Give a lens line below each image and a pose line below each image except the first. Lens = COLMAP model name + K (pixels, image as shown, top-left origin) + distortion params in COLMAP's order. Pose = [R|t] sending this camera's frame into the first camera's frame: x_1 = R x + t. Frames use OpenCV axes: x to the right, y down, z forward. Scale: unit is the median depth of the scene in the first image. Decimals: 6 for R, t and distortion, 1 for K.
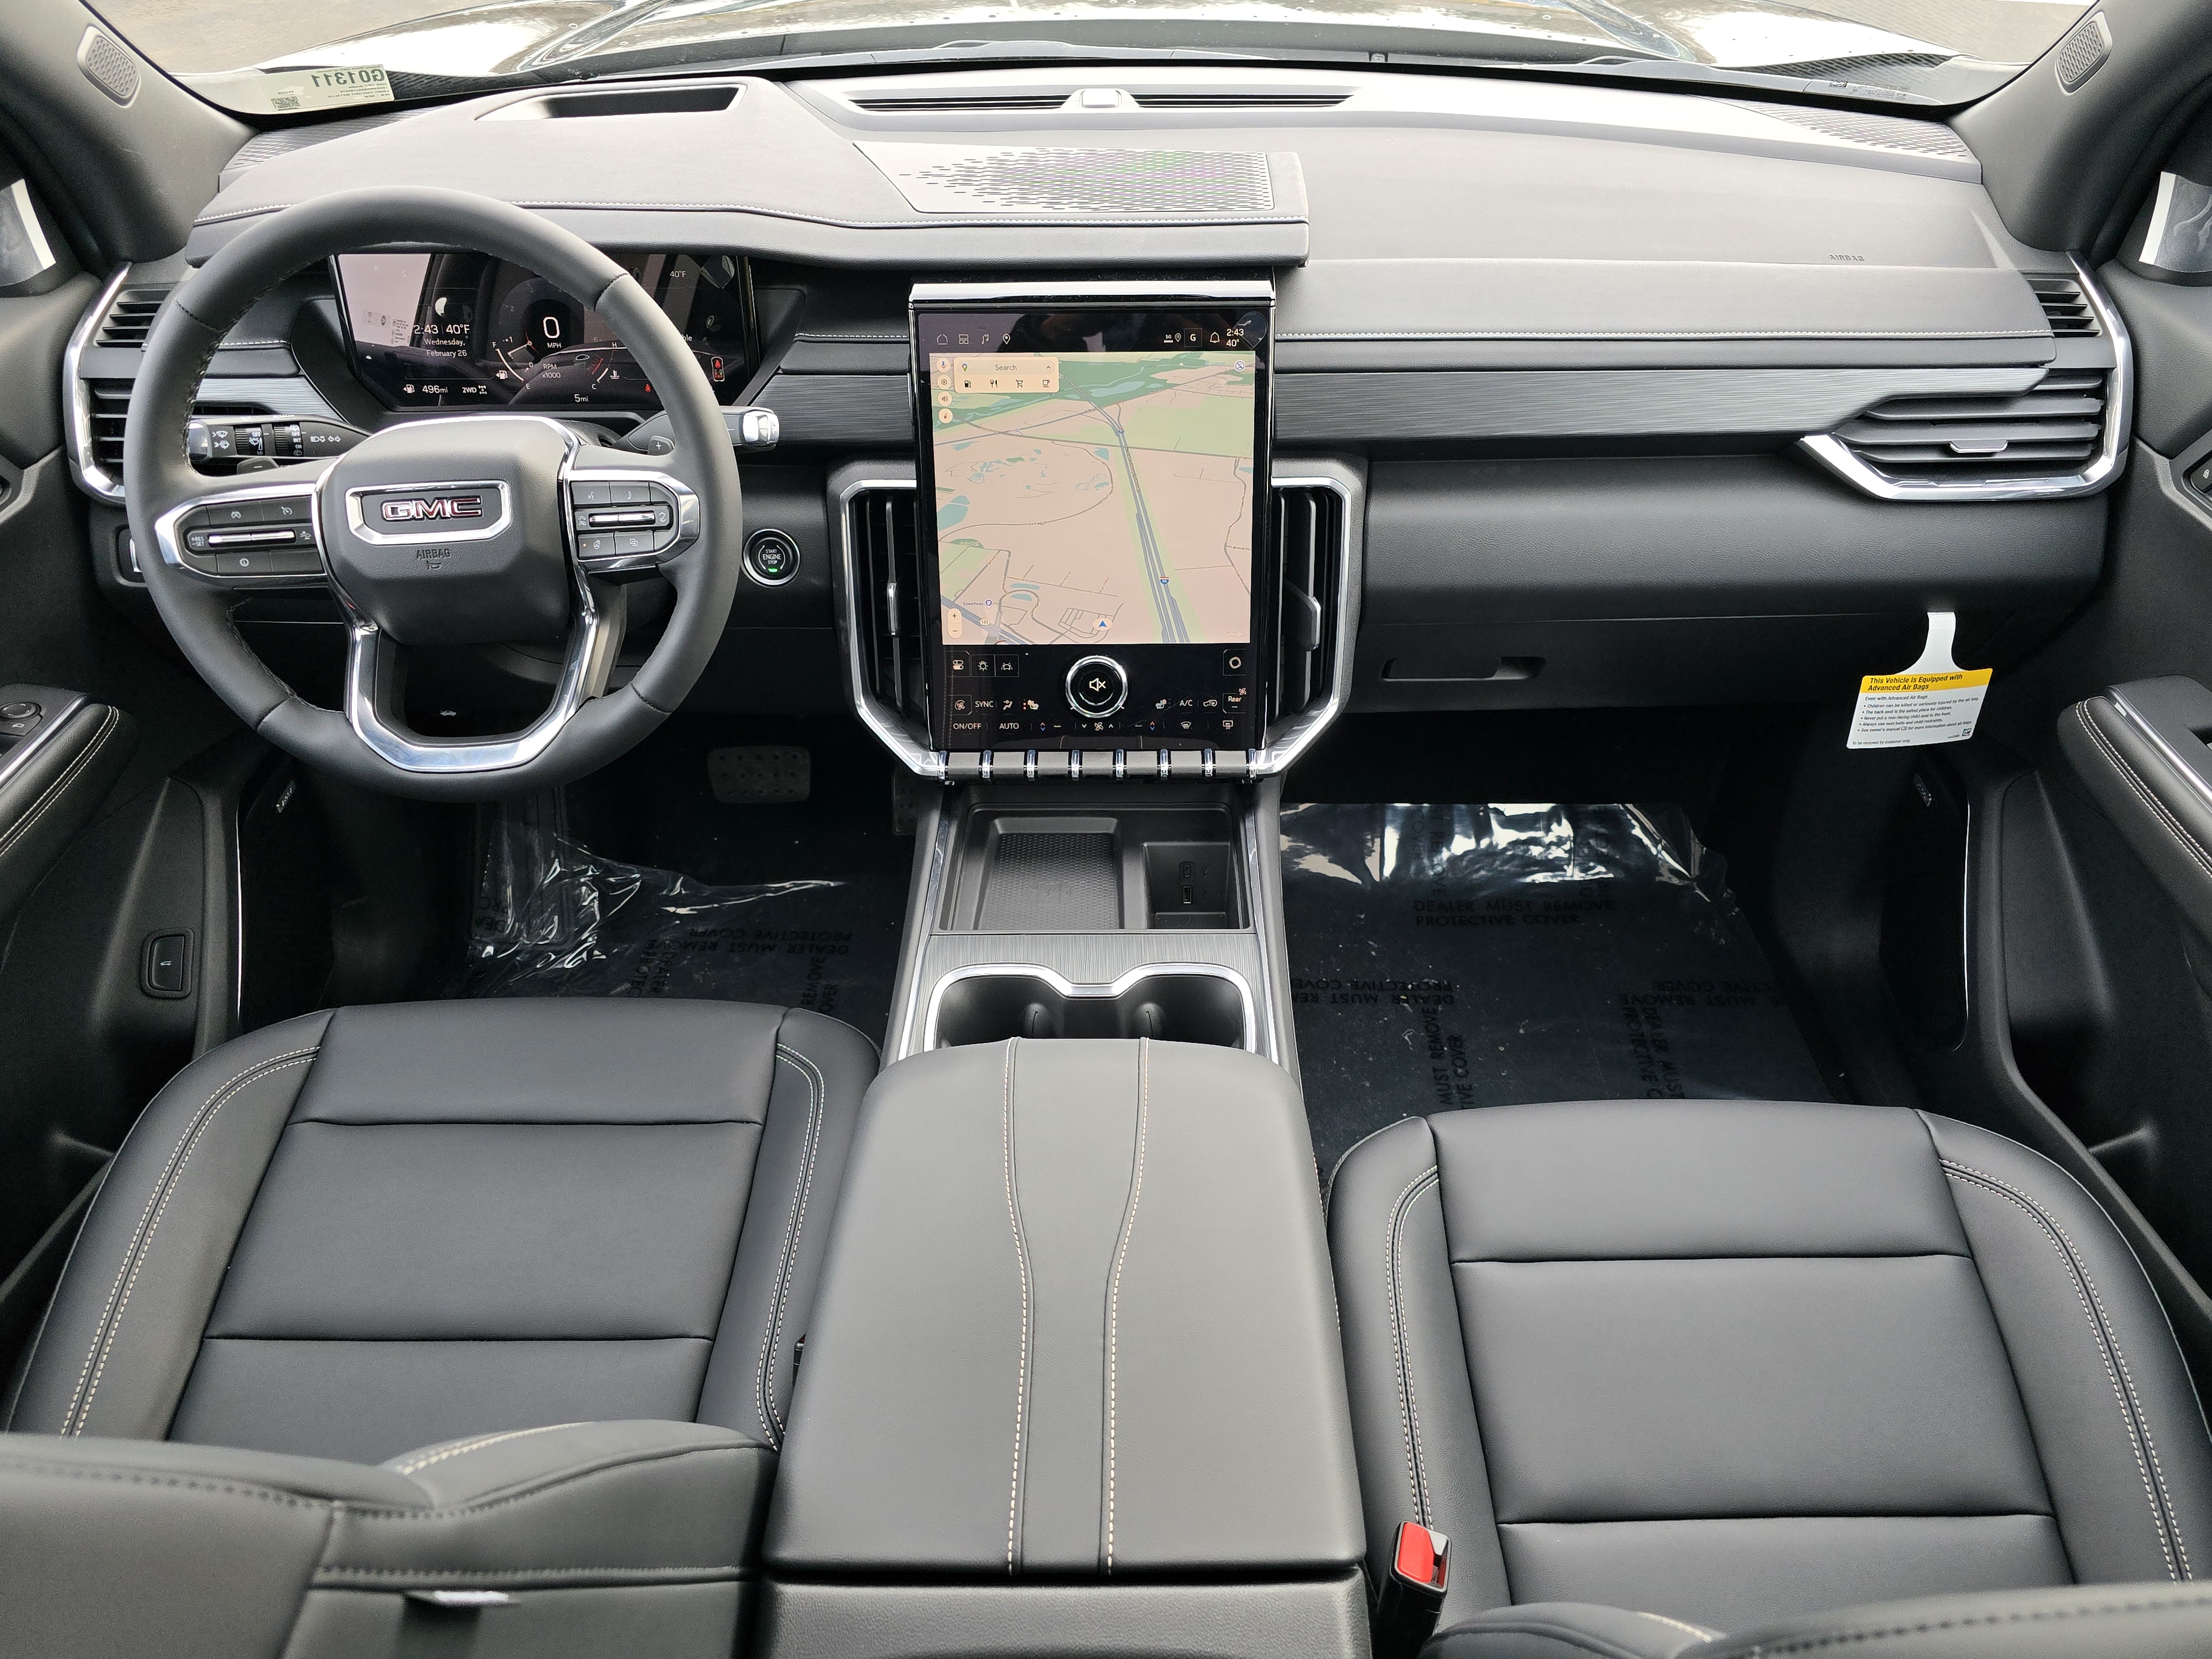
lens RADIAL K [[1647.4, 0, 1154.5], [0, 1647.4, 838.3], [0, 0, 1]] dist [0.066302, -0.070746]
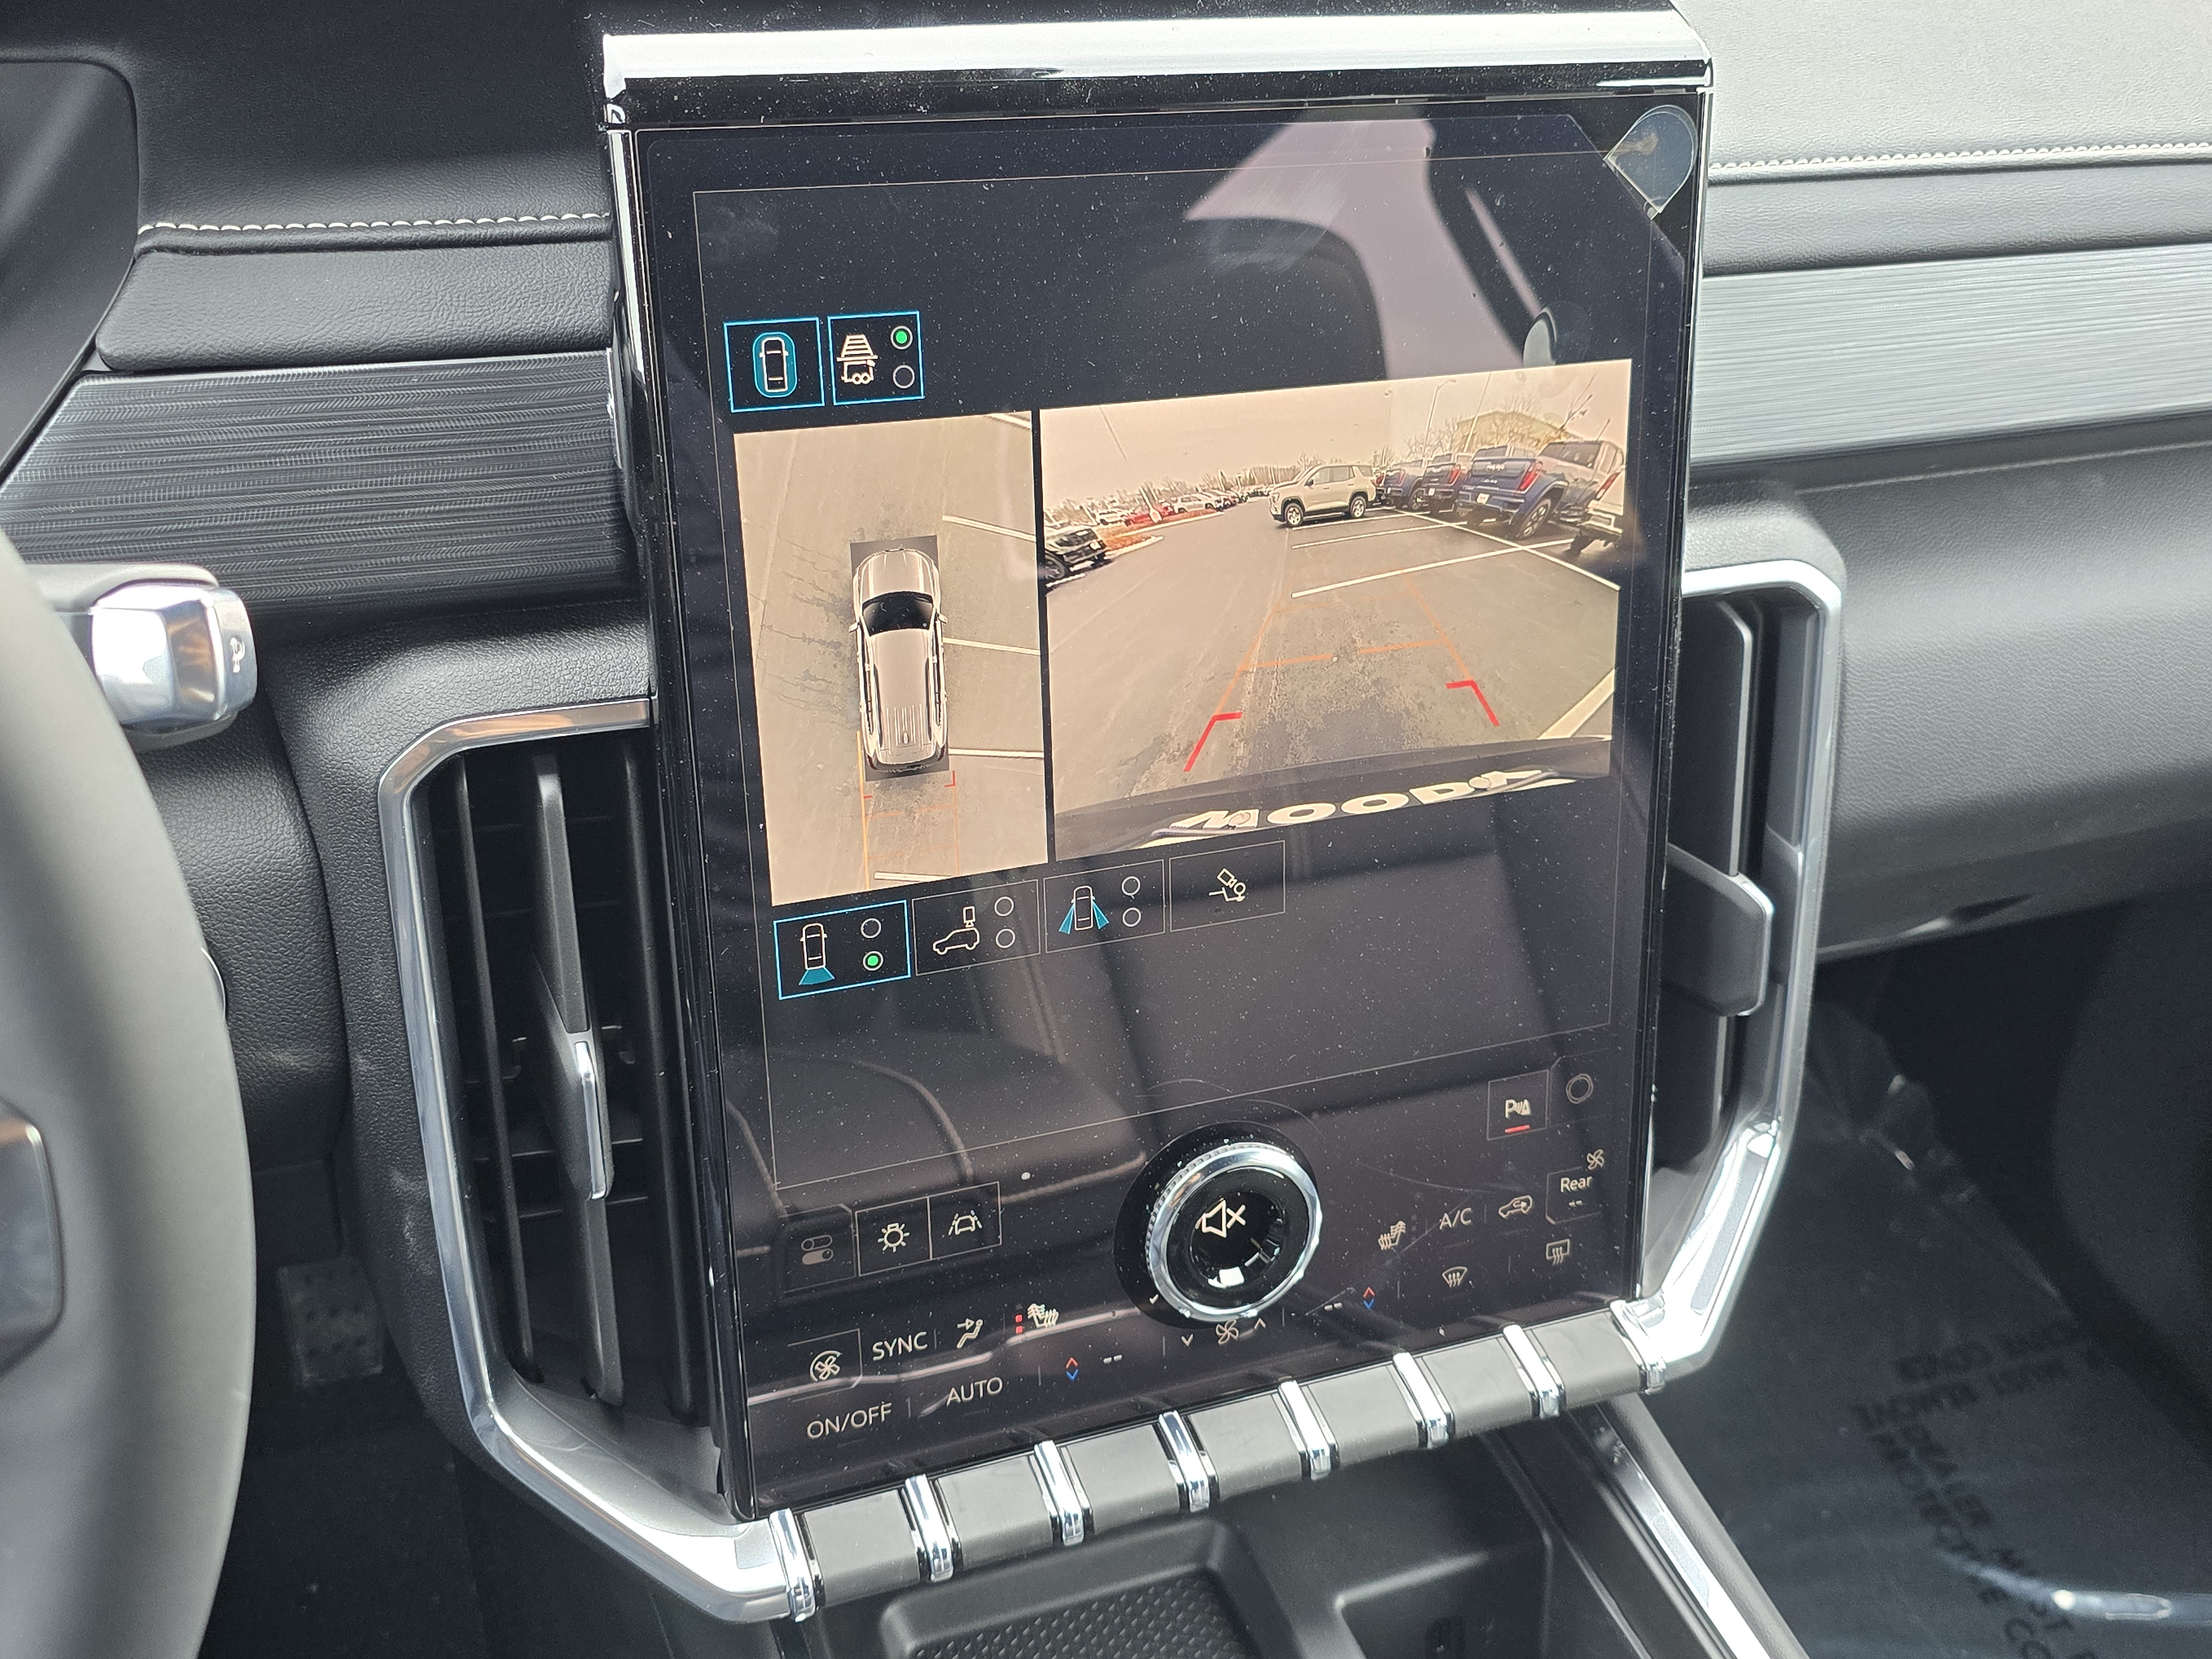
lens RADIAL K [[2198.7, 0, 1106.0], [0, 2198.7, 829.5], [0, 0, 1]] dist [0.085947, -0.031531]
pose [[0.927064, -0.137037, 0.348959, -0.205300], [0.129828, 0.990556, 0.044087, -0.197014], [-0.351705, 0.004433, 0.936100, 0.590929]]
